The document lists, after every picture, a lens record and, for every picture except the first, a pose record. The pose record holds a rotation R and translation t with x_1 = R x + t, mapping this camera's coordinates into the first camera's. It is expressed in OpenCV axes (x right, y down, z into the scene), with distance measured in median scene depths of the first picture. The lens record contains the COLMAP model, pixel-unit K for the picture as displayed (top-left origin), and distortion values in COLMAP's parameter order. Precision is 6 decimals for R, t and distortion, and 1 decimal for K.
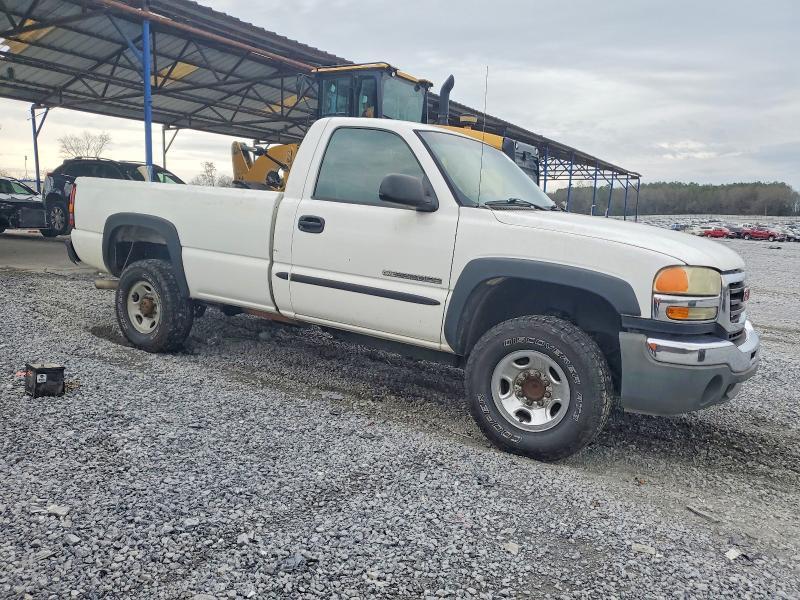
lens RADIAL K [[599.1, 0, 400.0], [0, 599.1, 300.0], [0, 0, 1]] dist [-0.003383, -0.002650]
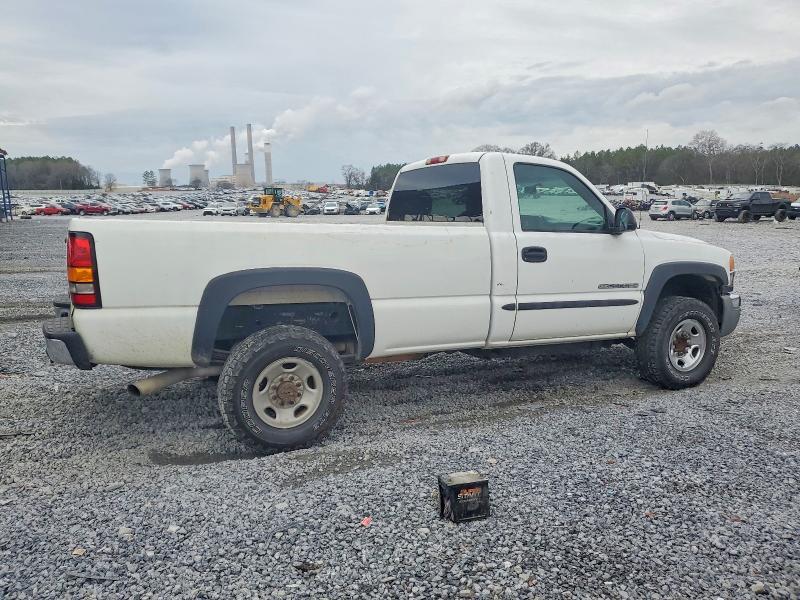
lens RADIAL K [[567.7, 0, 400.0], [0, 567.7, 300.0], [0, 0, 1]] dist [0.005572, 0.000462]
pose [[0.582064, -0.177153, 0.793611, -1.094805], [0.158040, 0.982015, 0.103296, -0.186795], [-0.797637, 0.065297, 0.599593, 0.576896]]
